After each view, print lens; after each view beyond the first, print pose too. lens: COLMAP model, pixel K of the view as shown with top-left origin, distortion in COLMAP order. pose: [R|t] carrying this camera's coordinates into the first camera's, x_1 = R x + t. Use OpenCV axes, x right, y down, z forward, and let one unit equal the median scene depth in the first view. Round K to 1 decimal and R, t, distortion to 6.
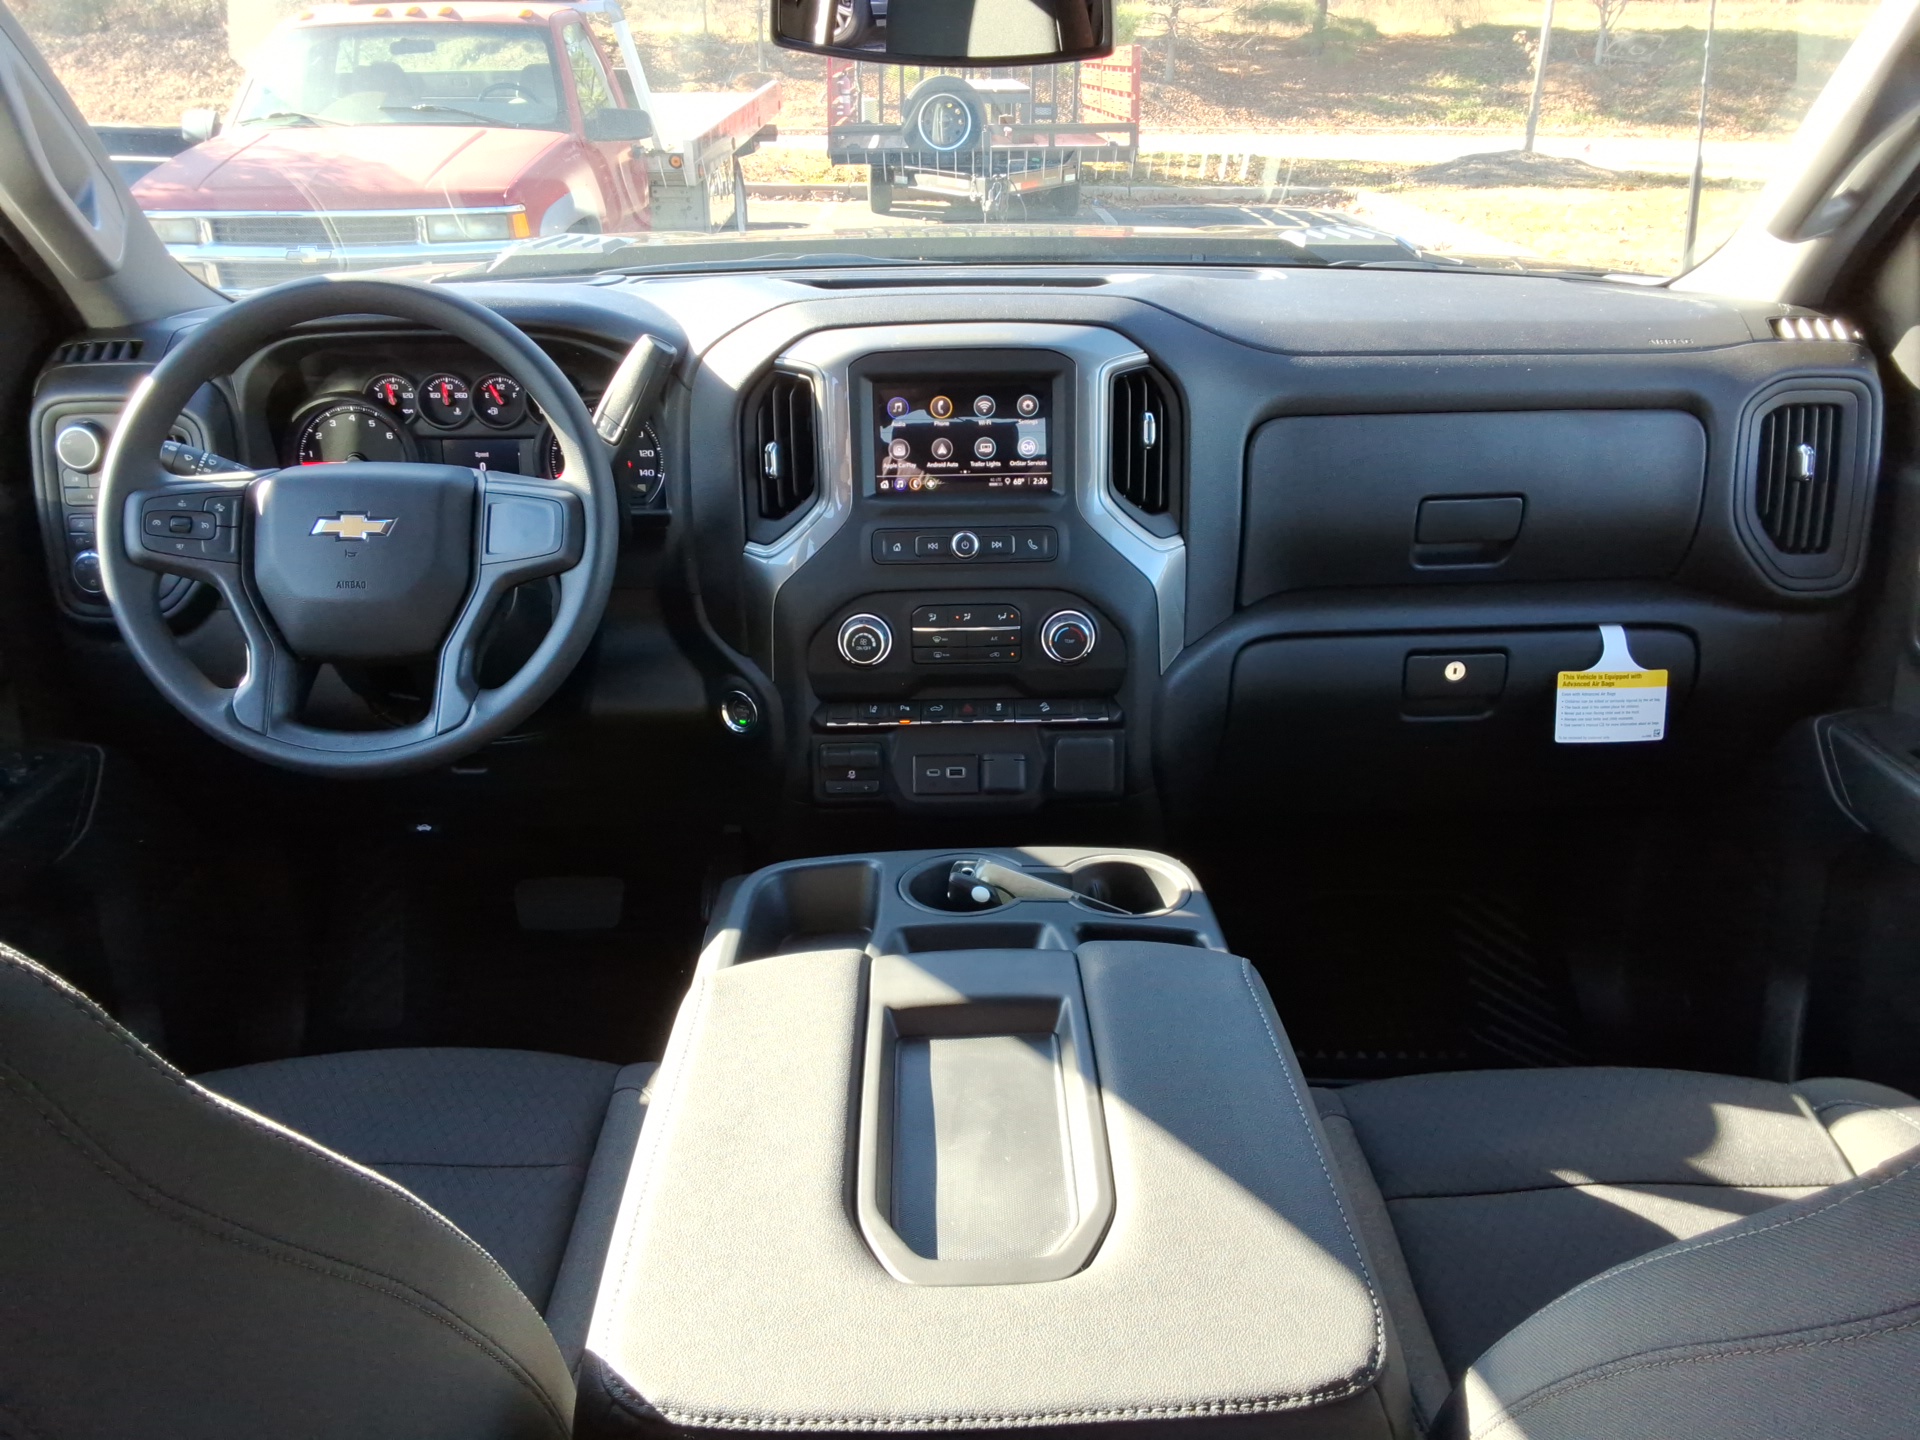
lens RADIAL K [[1546.0, 0, 975.5], [0, 1546.0, 726.4], [0, 0, 1]] dist [0.093019, -0.143433]
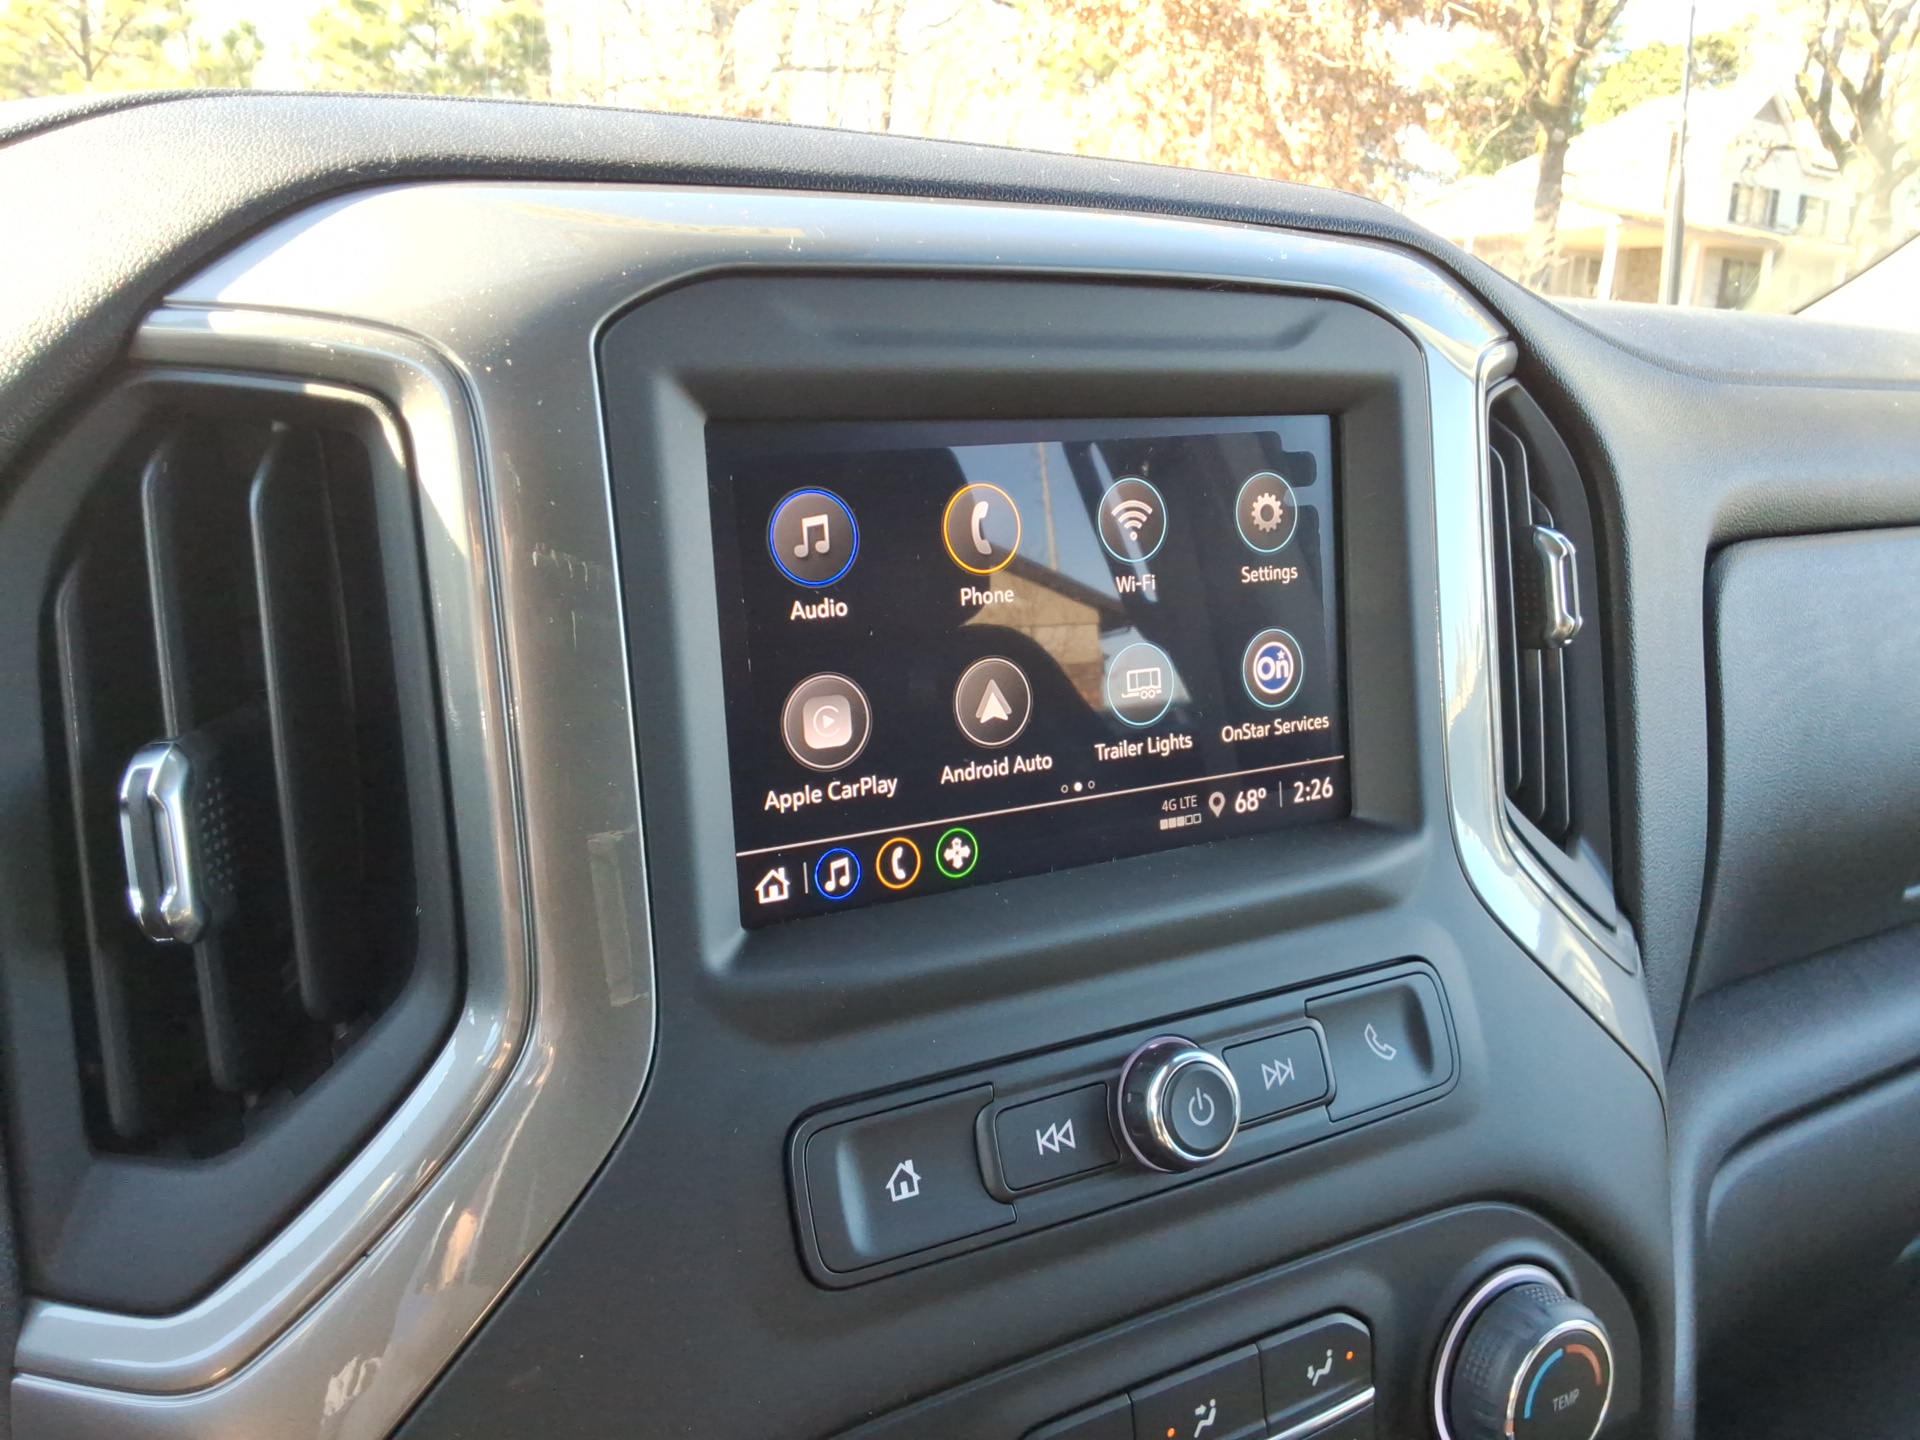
lens RADIAL K [[1546.0, 0, 985.6], [0, 1546.0, 678.3], [0, 0, 1]] dist [0.093019, -0.143433]
pose [[0.860894, -0.075749, 0.503113, -0.139475], [0.170606, 0.974583, -0.145195, -0.147500], [-0.479327, 0.210832, 0.851936, 0.794316]]
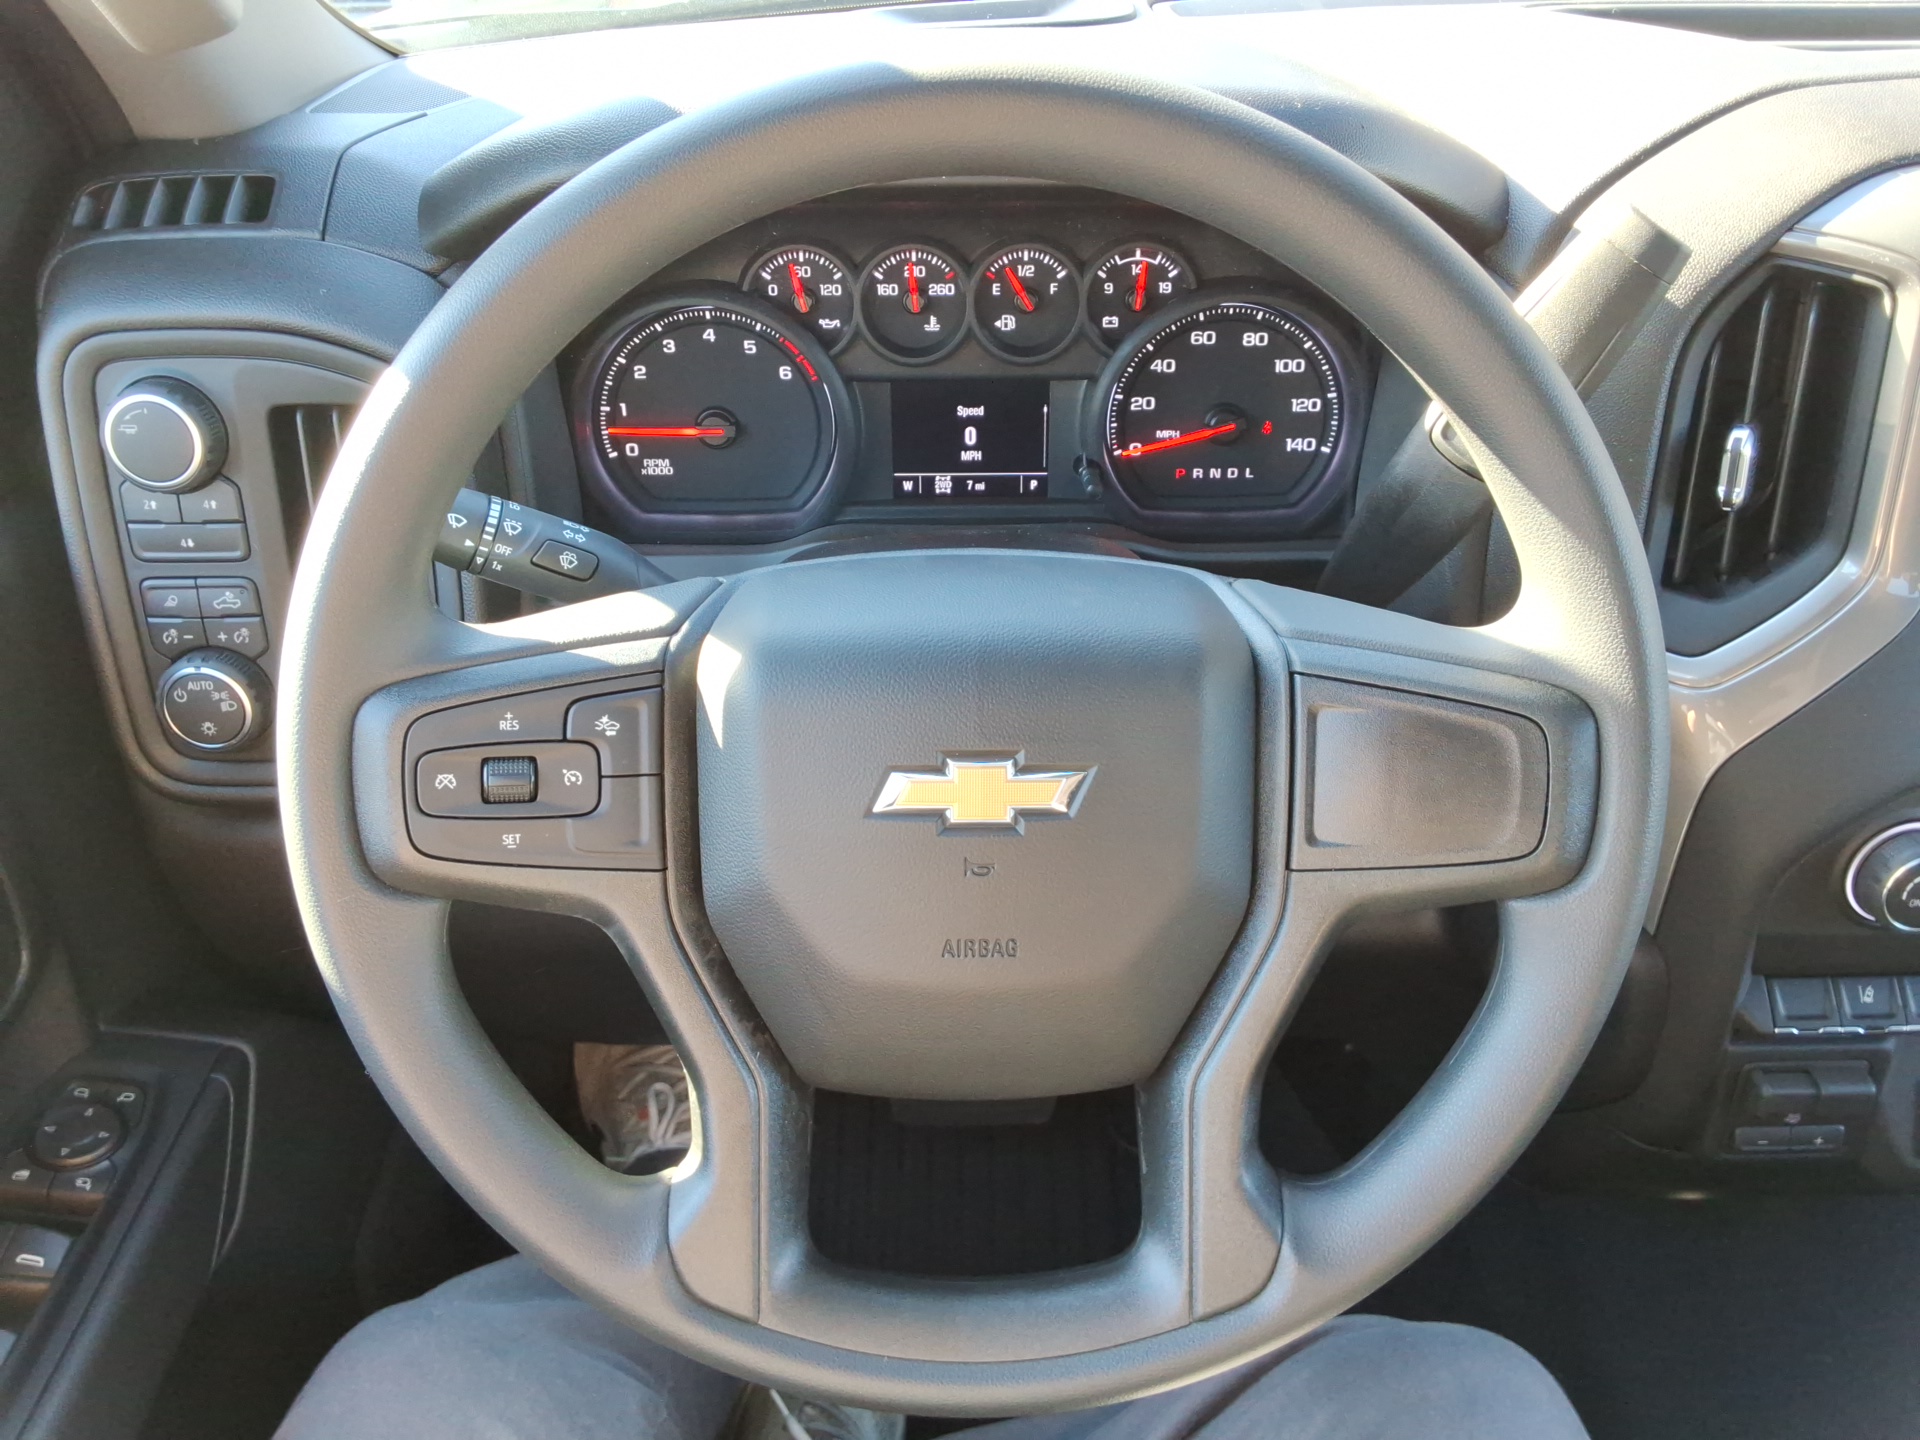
lens RADIAL K [[1546.0, 0, 976.2], [0, 1546.0, 708.4], [0, 0, 1]] dist [0.093019, -0.143433]
pose [[0.999961, 0.003394, 0.008166, -0.349803], [-0.004762, 0.984757, 0.173870, -0.183374], [-0.007452, -0.173902, 0.984735, 0.559776]]
